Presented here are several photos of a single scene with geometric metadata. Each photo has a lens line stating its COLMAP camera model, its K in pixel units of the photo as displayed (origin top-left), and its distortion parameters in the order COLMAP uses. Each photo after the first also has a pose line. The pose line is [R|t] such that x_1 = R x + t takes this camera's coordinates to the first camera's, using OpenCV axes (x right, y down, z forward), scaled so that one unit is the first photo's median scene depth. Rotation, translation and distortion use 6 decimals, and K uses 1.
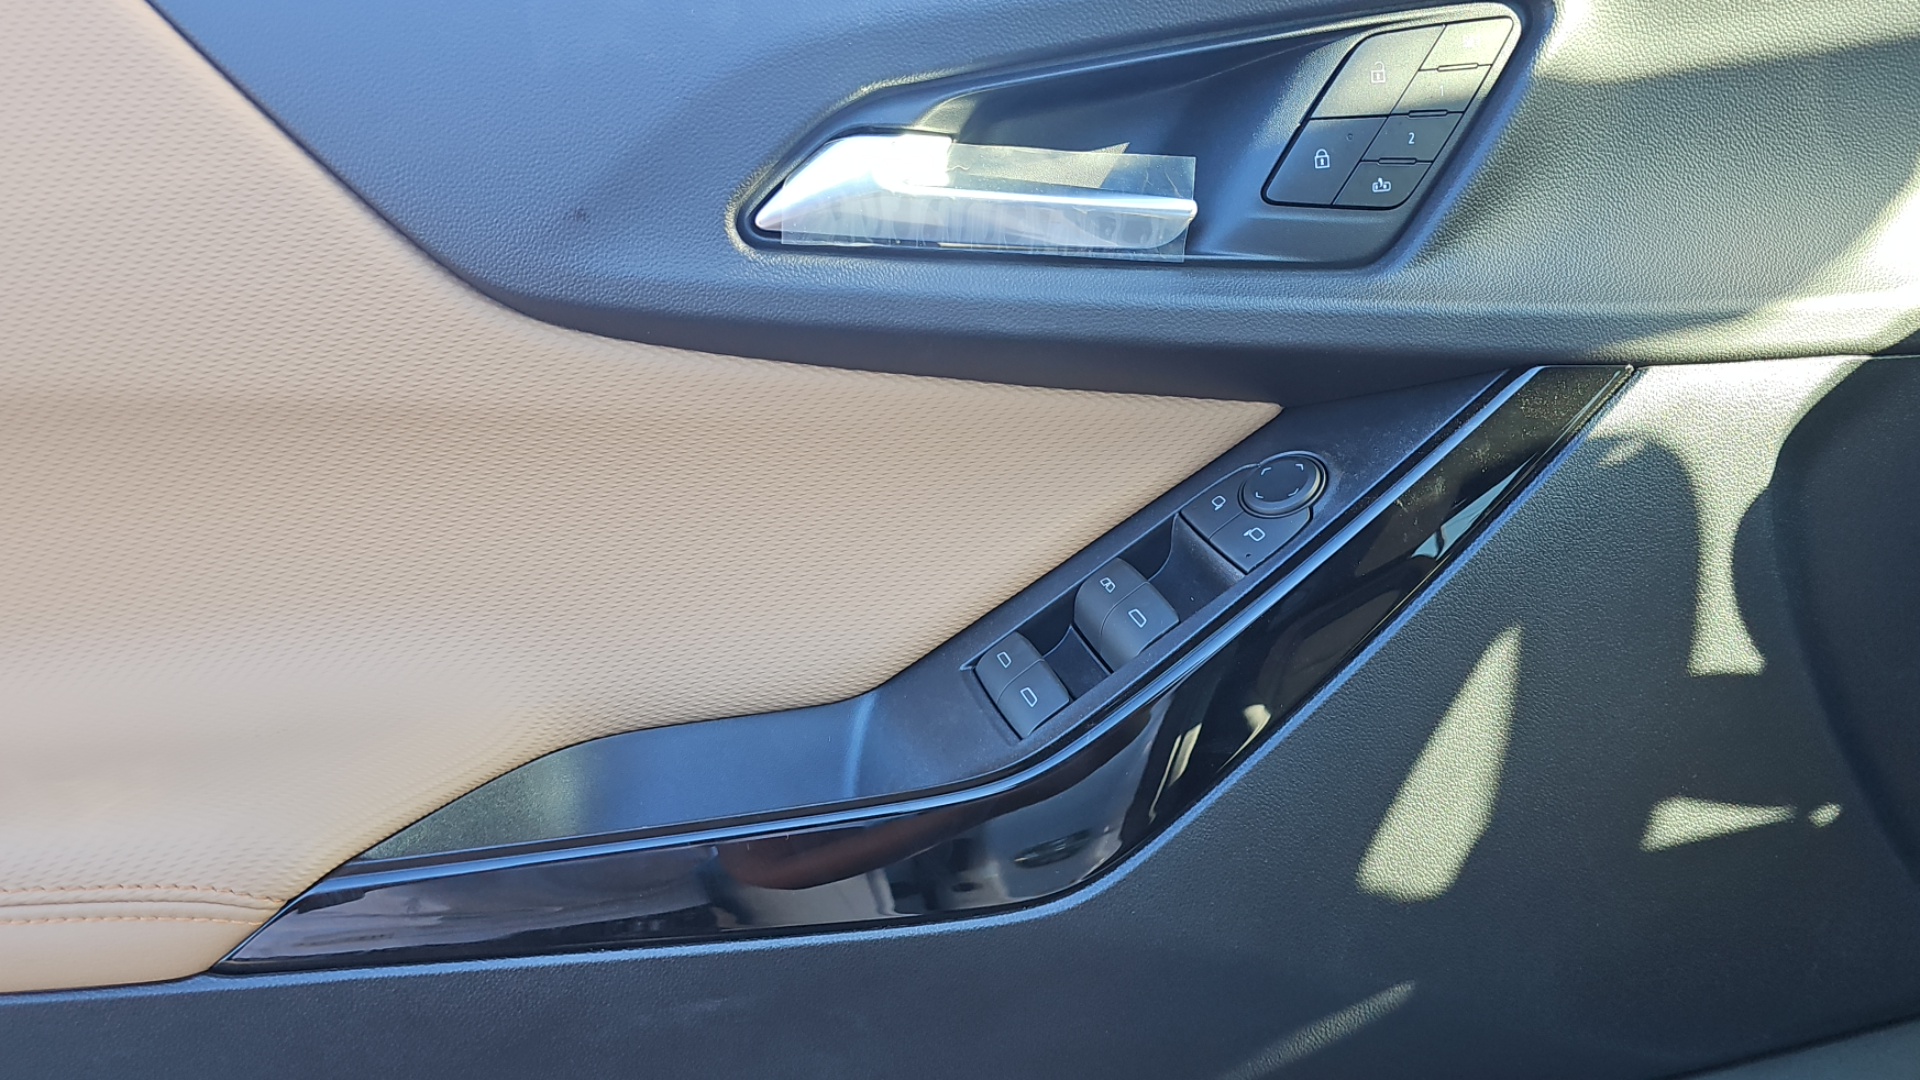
lens RADIAL K [[1400.8, 0, 965.0], [0, 1400.8, 536.8], [0, 0, 1]] dist [0.046246, -0.059373]
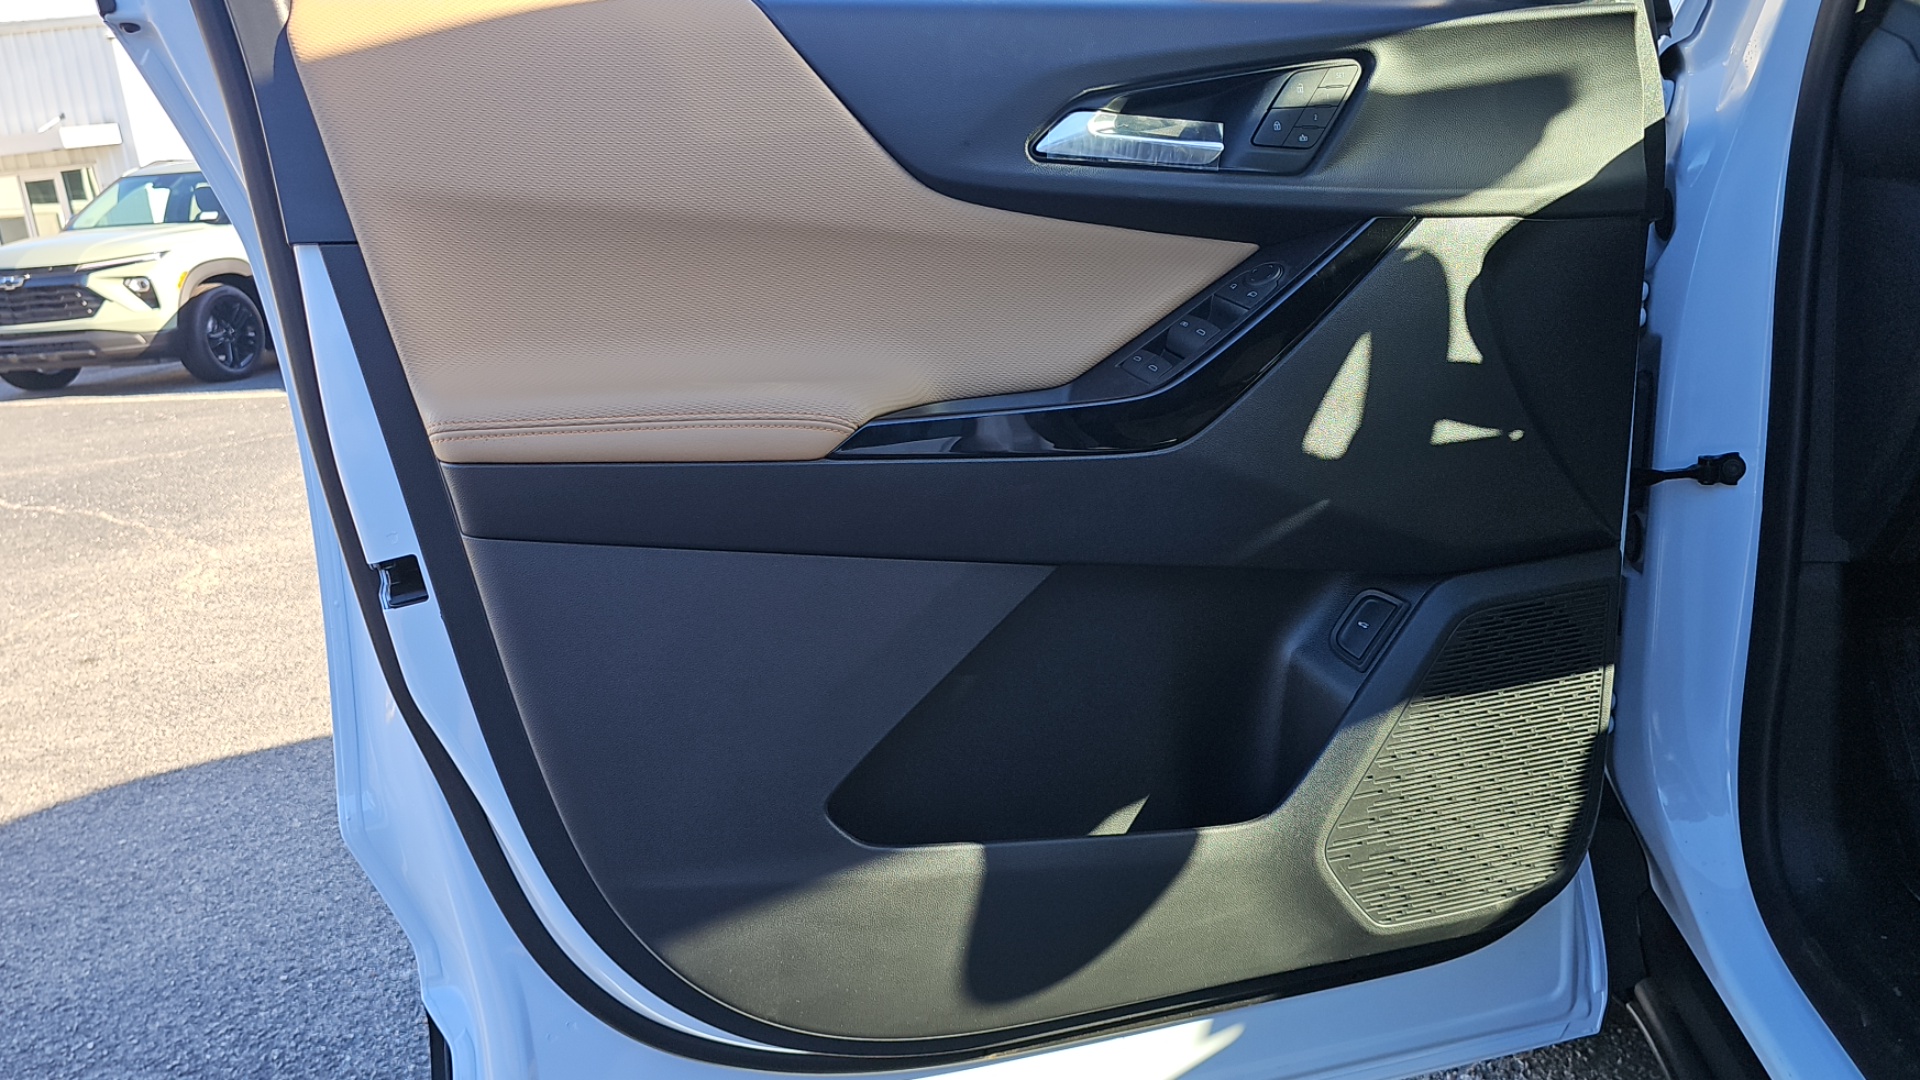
lens RADIAL K [[1400.8, 0, 952.1], [0, 1400.8, 537.0], [0, 0, 1]] dist [0.046246, -0.059373]
pose [[0.997652, -0.015684, 0.066668, -0.418251], [0.019711, 0.997993, -0.060180, 0.504213], [-0.065591, 0.061353, 0.995959, -1.145854]]
